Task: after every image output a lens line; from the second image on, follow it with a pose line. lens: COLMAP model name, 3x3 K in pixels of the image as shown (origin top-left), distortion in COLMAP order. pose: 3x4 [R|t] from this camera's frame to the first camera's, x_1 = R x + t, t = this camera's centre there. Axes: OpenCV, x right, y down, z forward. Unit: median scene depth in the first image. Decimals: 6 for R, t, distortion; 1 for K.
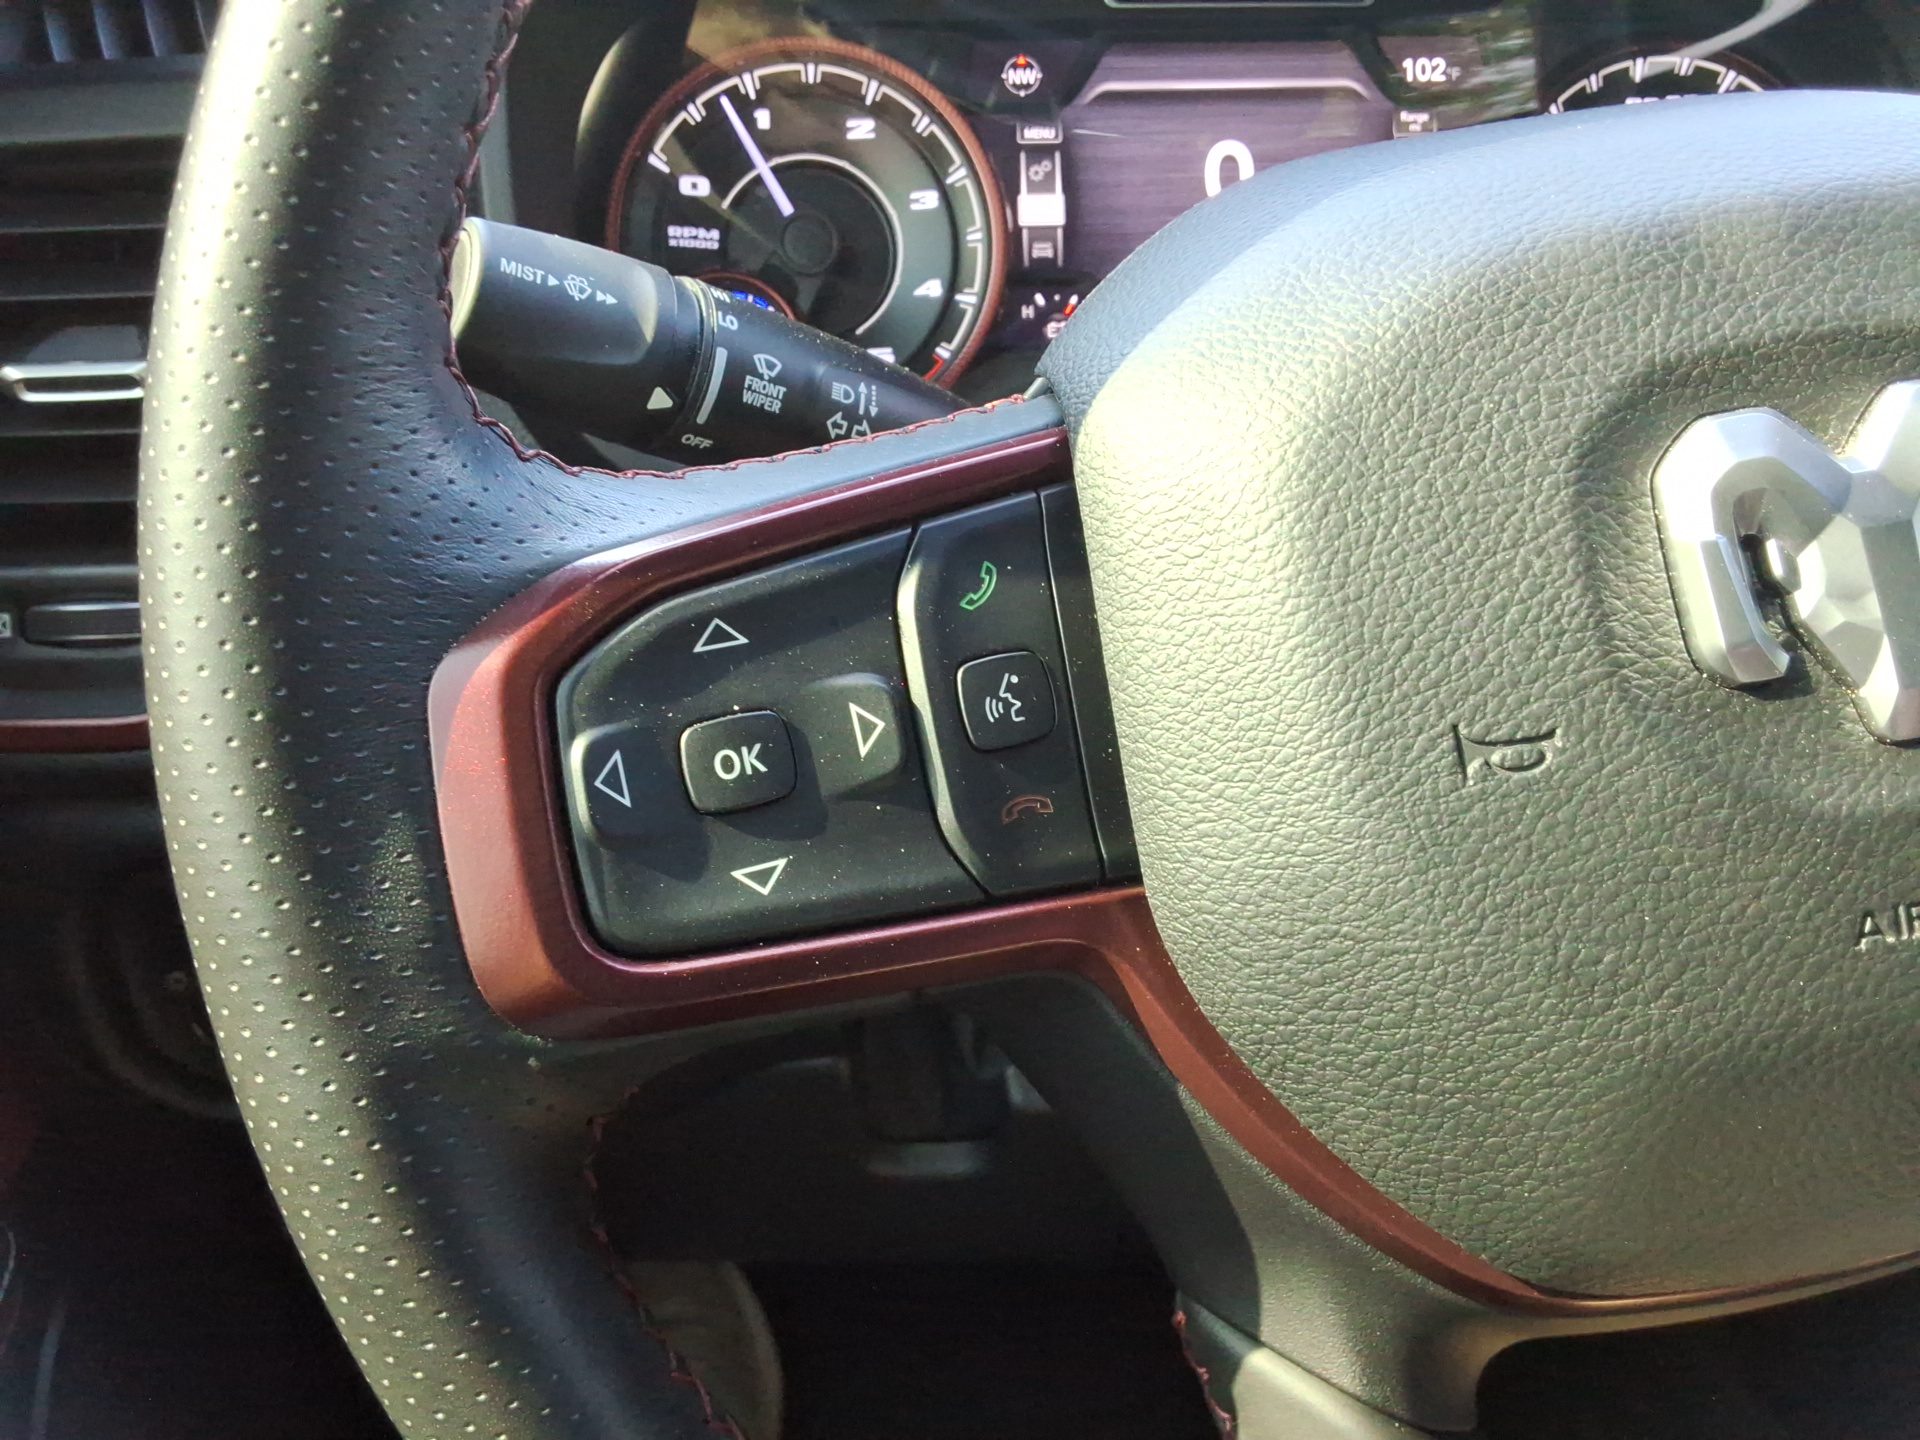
lens RADIAL K [[1540.2, 0, 960.1], [0, 1540.2, 715.3], [0, 0, 1]] dist [0.112522, -0.177782]
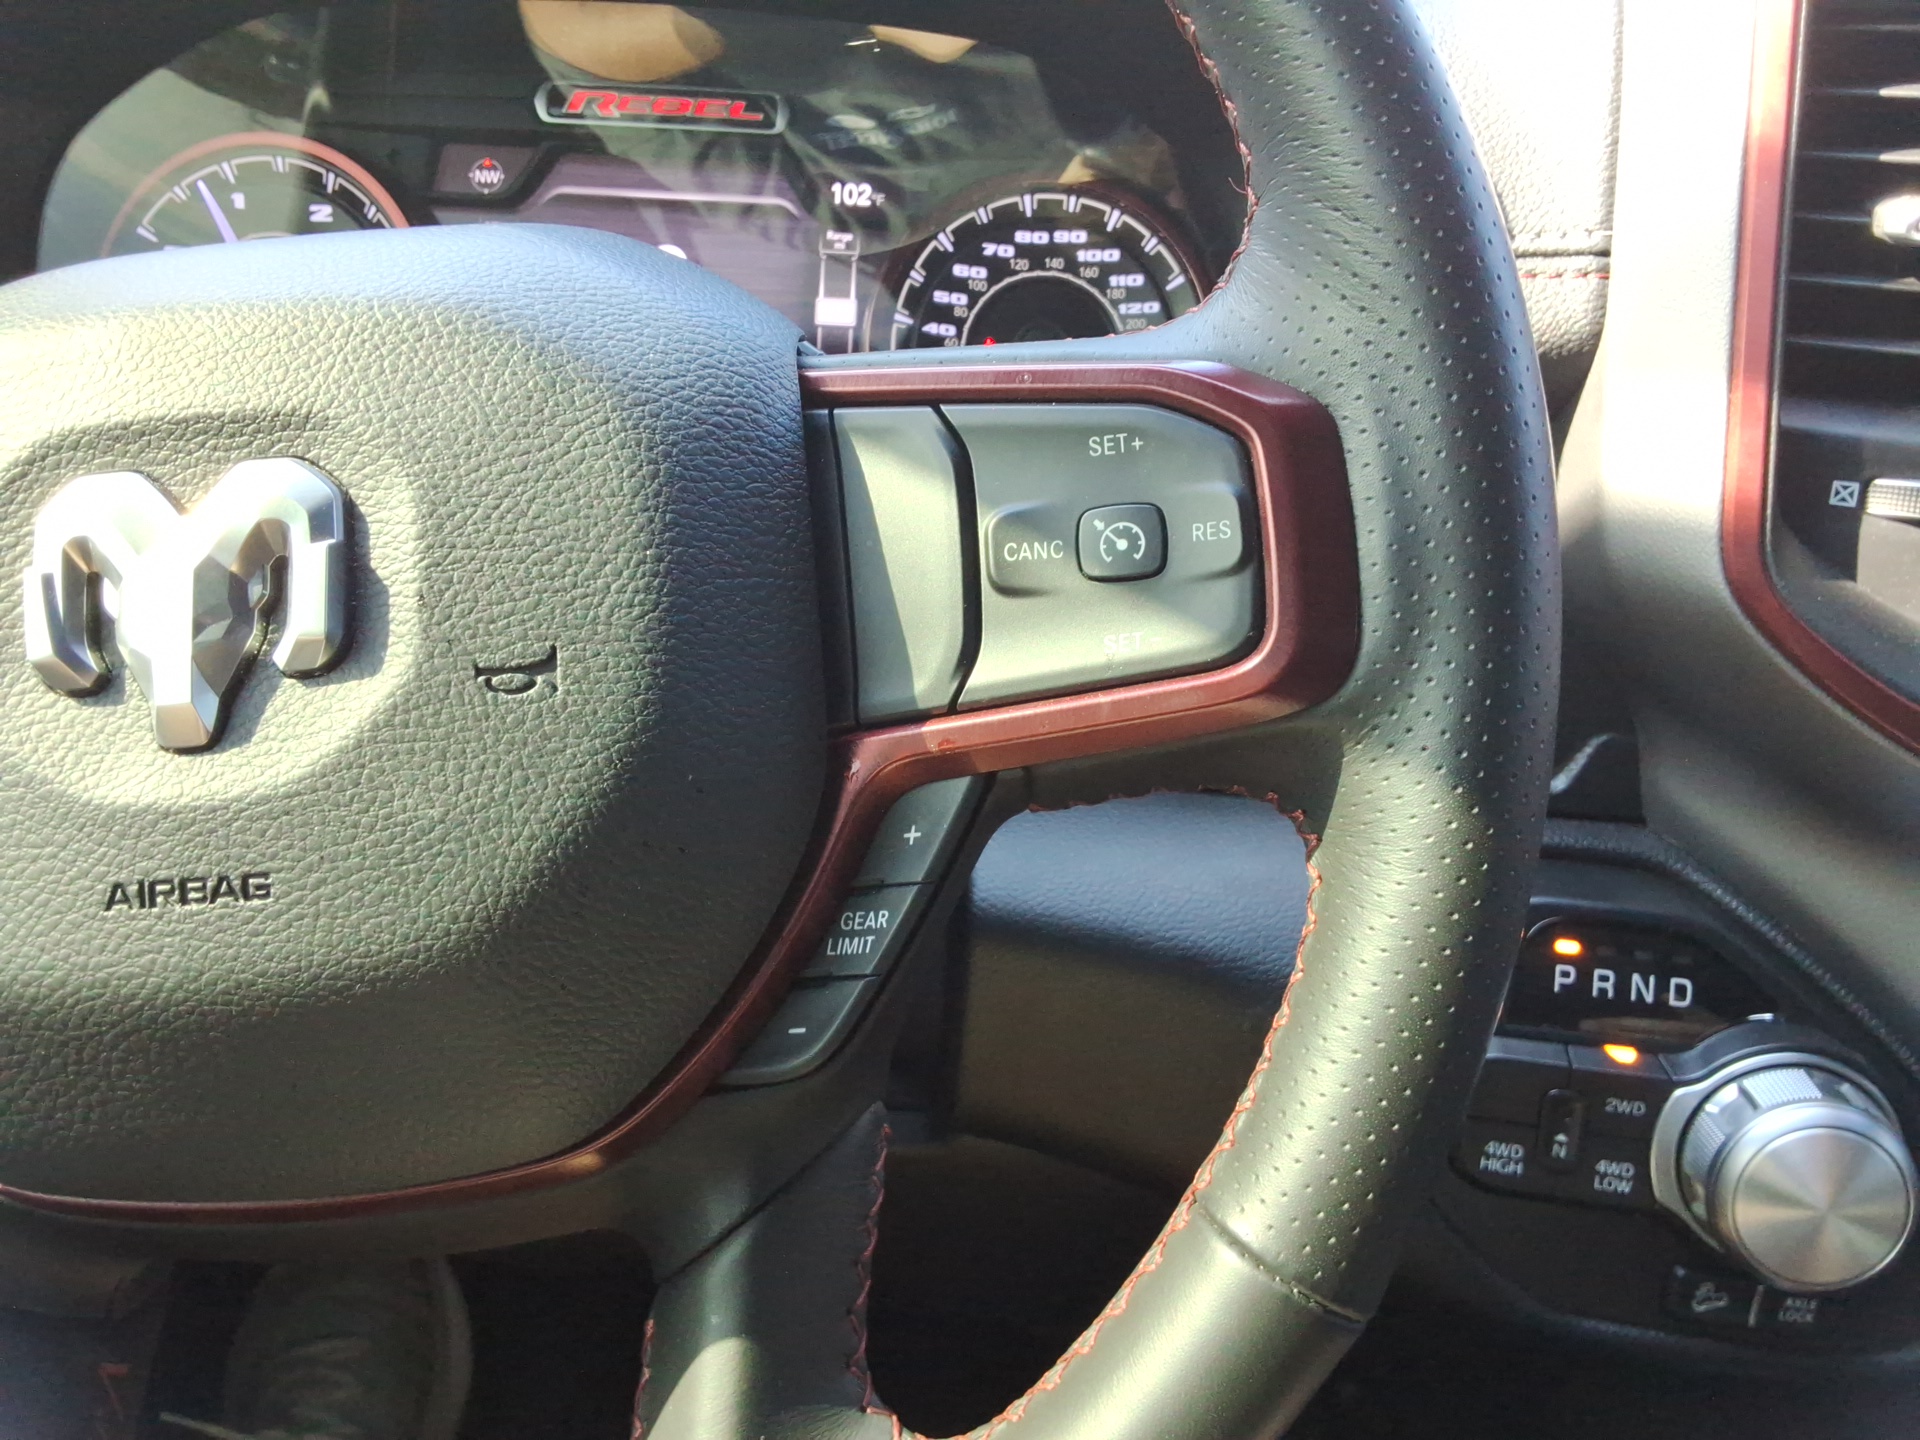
lens RADIAL K [[1540.2, 0, 972.8], [0, 1540.2, 728.7], [0, 0, 1]] dist [0.112522, -0.177782]
pose [[0.985608, 0.099518, -0.136646, 0.613998], [-0.105354, 0.993778, -0.036144, -0.009284], [0.132199, 0.050020, 0.989960, -0.056876]]
